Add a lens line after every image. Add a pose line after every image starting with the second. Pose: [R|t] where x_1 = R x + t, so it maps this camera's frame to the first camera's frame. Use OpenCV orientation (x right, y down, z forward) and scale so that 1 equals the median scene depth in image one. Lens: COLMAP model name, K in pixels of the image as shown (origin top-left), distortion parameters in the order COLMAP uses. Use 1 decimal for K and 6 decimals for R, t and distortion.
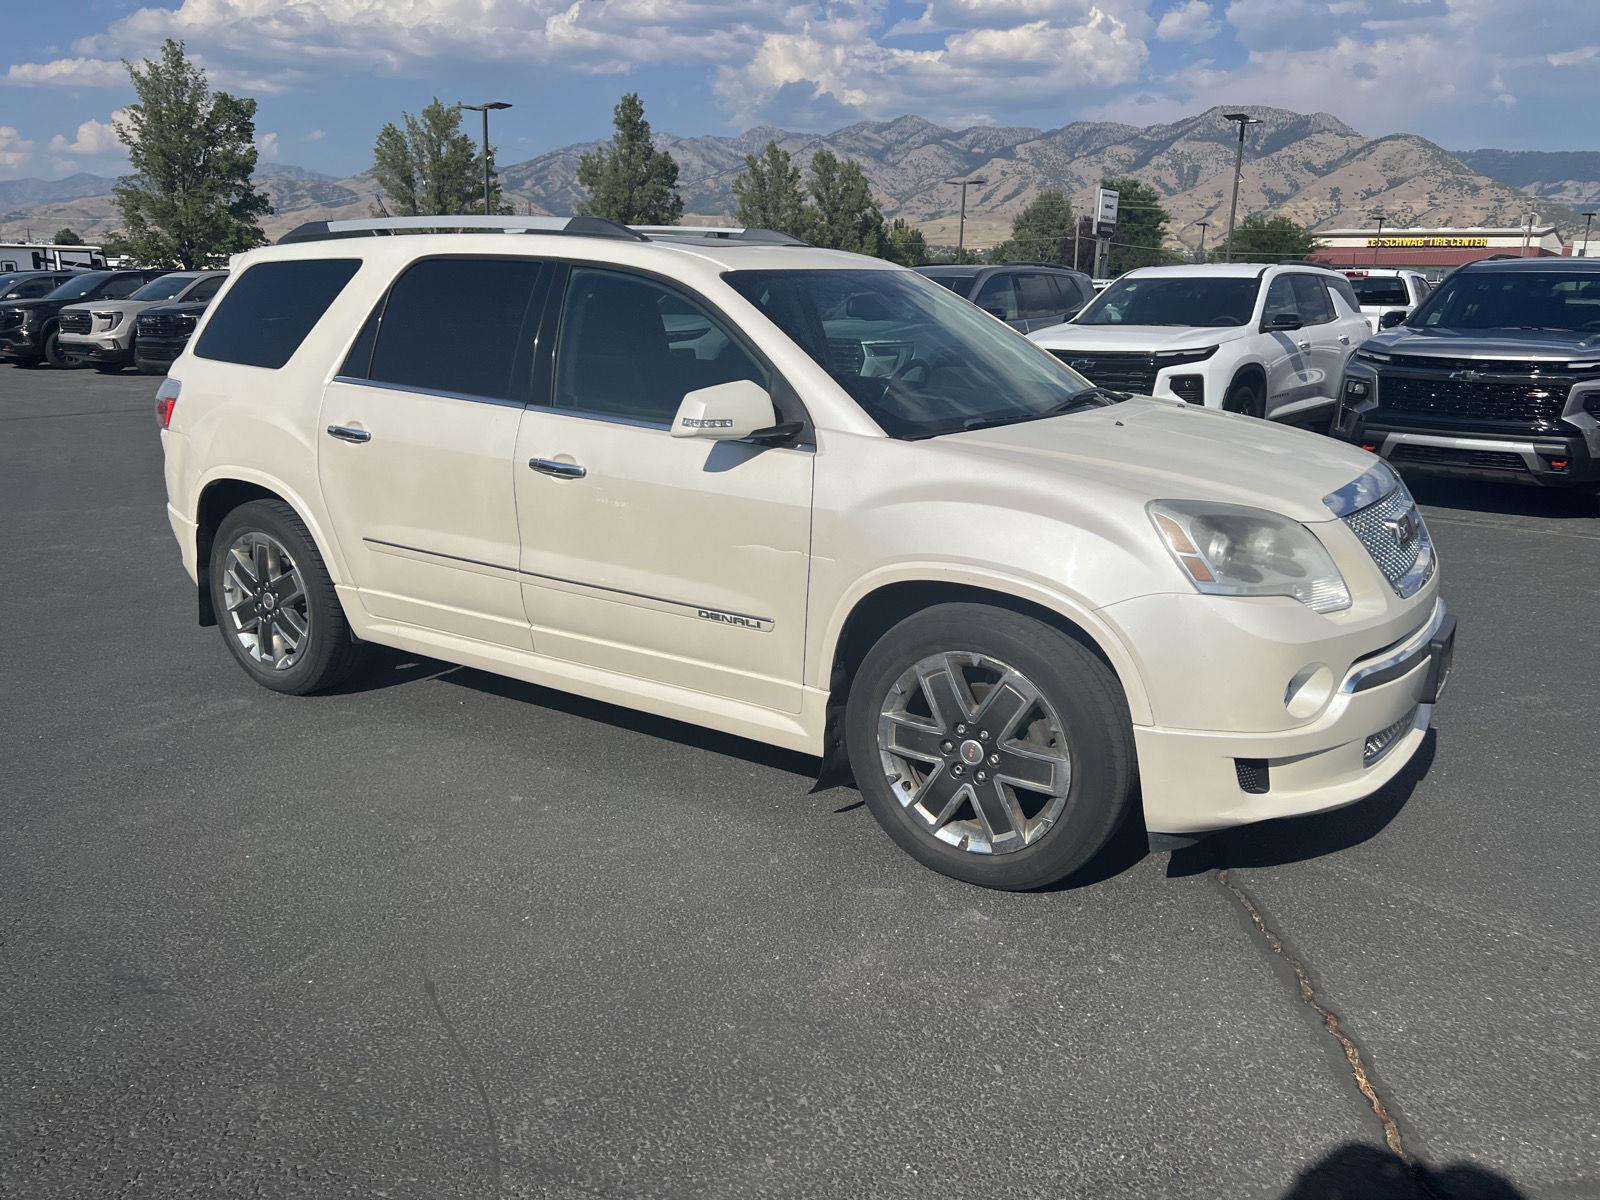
lens RADIAL K [[1195.8, 0, 804.8], [0, 1195.8, 598.1], [0, 0, 1]] dist [0.052621, -0.061331]
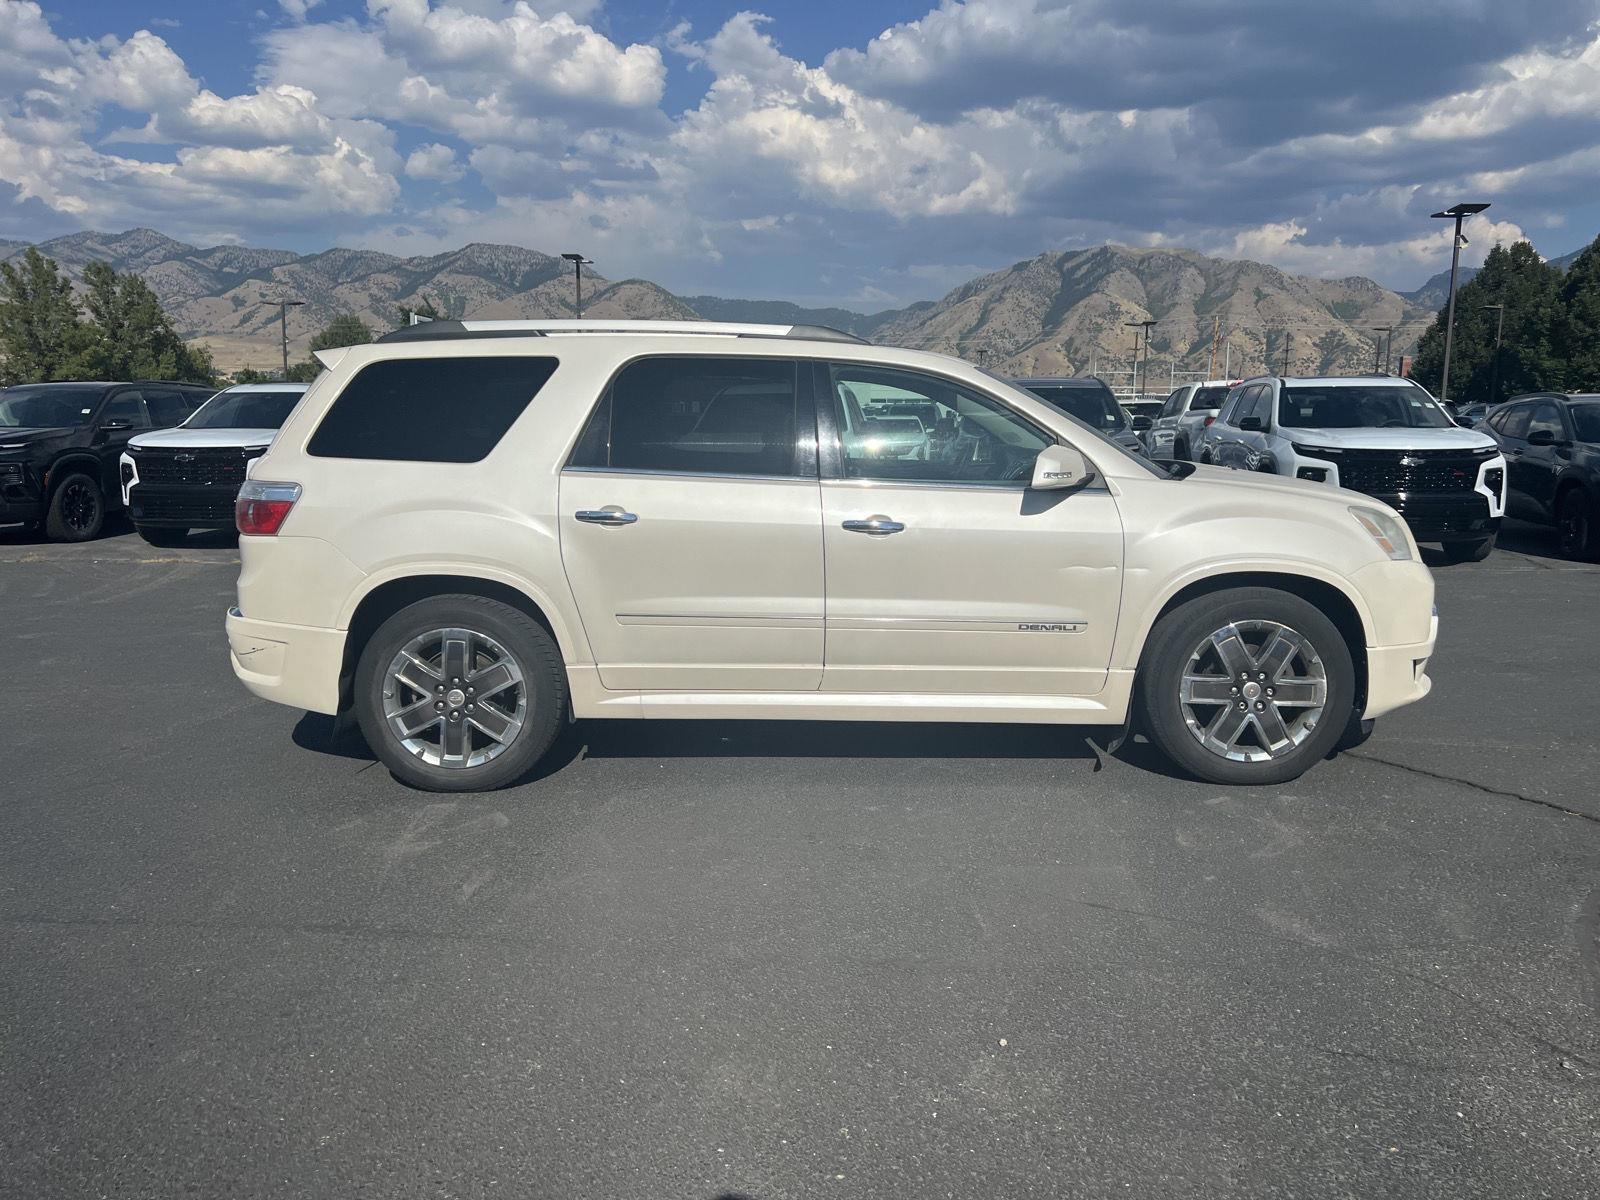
lens RADIAL K [[1208.4, 0, 802.5], [0, 1208.4, 584.4], [0, 0, 1]] dist [0.038151, -0.041320]
pose [[0.848440, -0.081900, 0.522916, -0.744994], [0.139343, 0.987667, -0.071396, 0.021676], [-0.510620, 0.133440, 0.849389, 0.014150]]
